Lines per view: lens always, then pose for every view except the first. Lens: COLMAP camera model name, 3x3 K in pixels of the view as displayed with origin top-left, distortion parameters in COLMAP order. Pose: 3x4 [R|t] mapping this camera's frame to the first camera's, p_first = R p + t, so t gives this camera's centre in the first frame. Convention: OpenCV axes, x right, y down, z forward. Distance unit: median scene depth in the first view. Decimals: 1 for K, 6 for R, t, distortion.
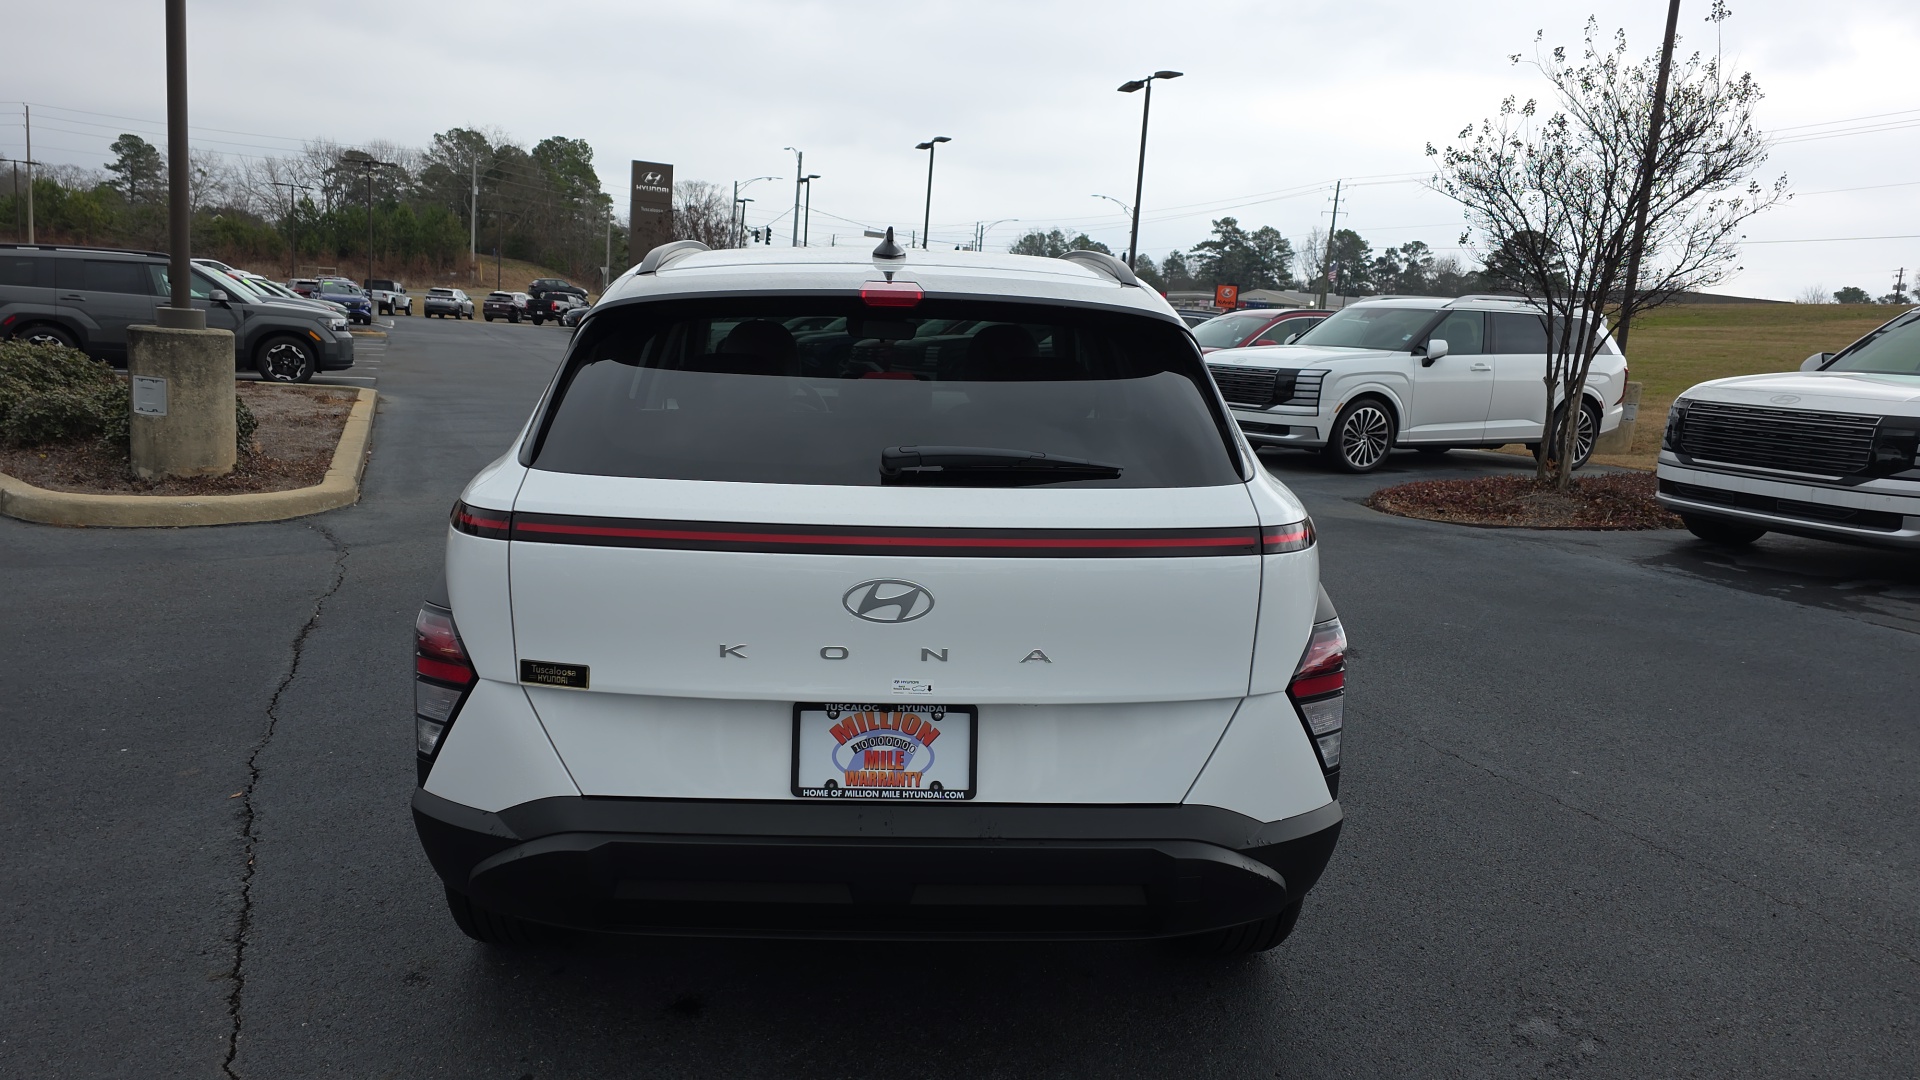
lens RADIAL K [[1305.9, 0, 909.3], [0, 1305.9, 547.1], [0, 0, 1]] dist [0.068518, -0.059569]
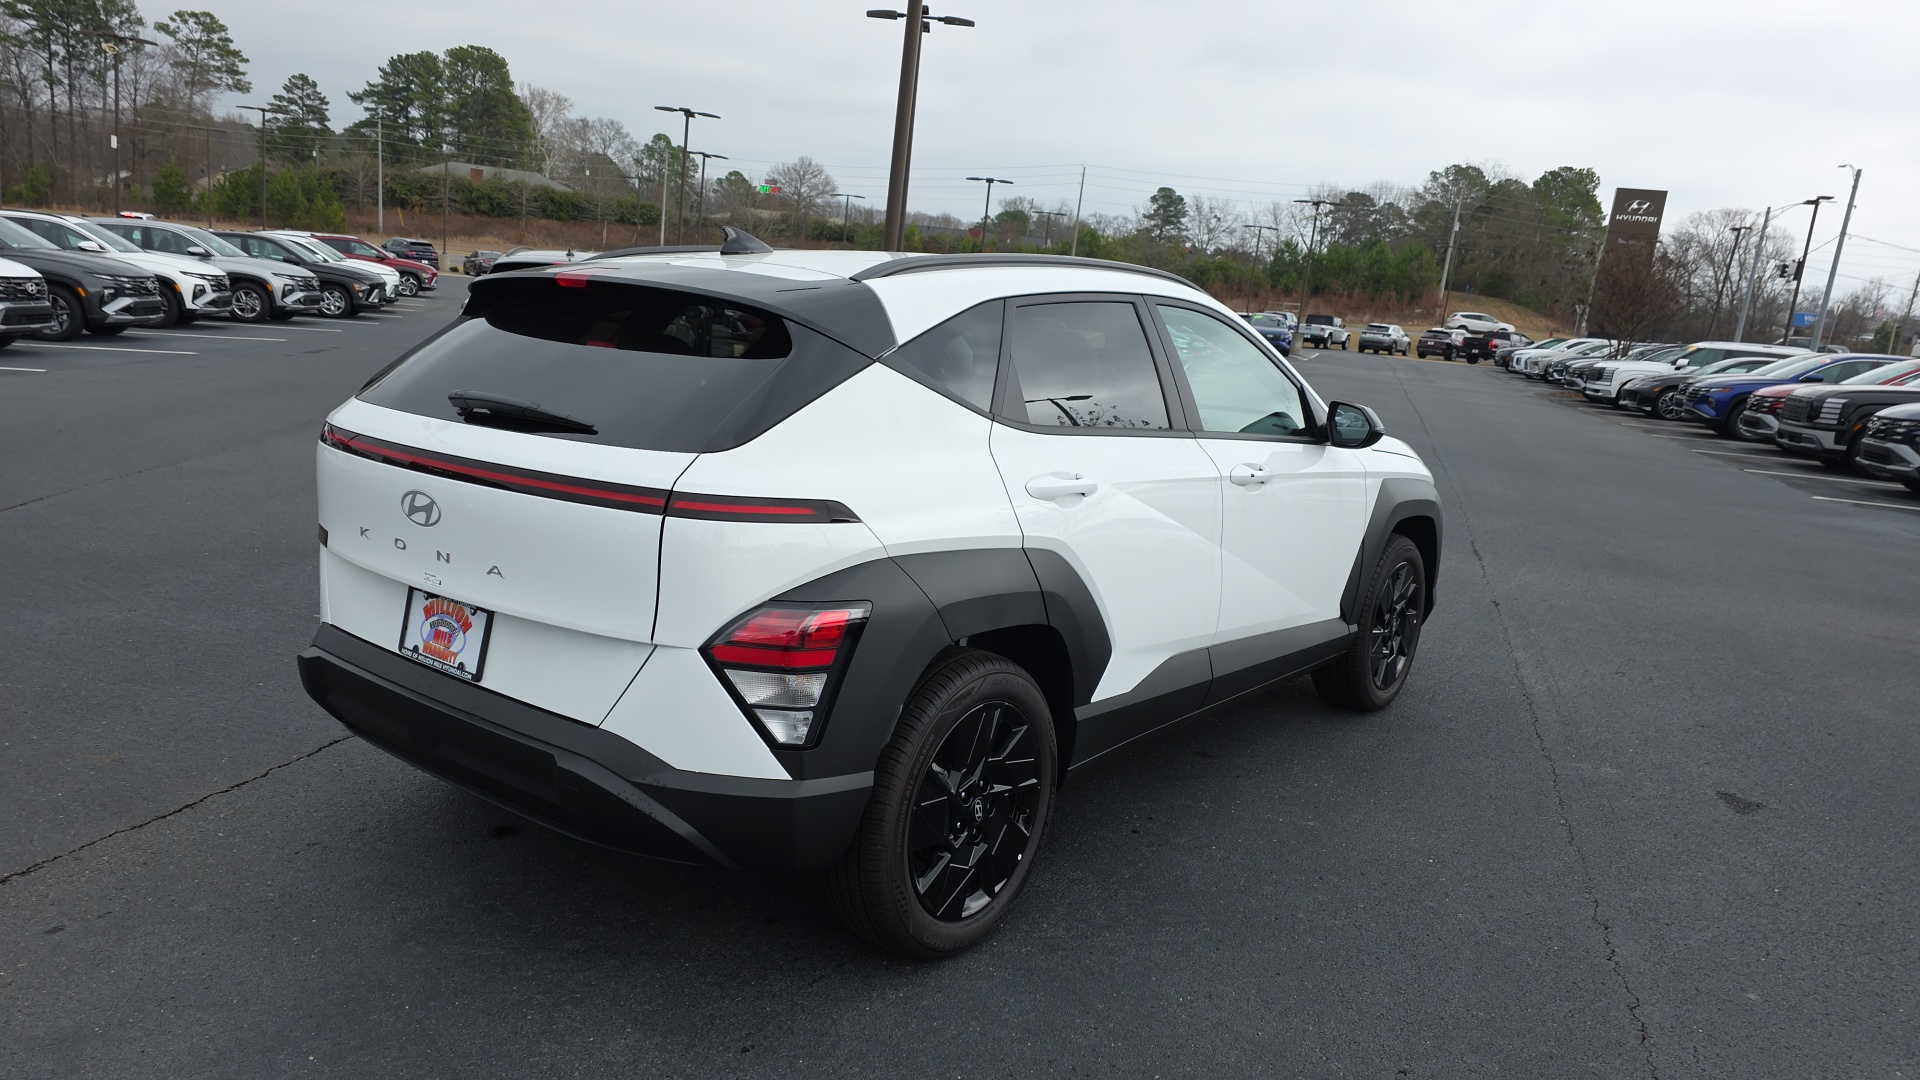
lens RADIAL K [[1305.9, 0, 909.3], [0, 1305.9, 547.1], [0, 0, 1]] dist [0.068518, -0.059569]
pose [[0.759832, 0.138243, -0.635252, 0.219237], [-0.155658, 0.987394, 0.028692, -0.006178], [0.631210, 0.077081, 0.771772, 0.057033]]
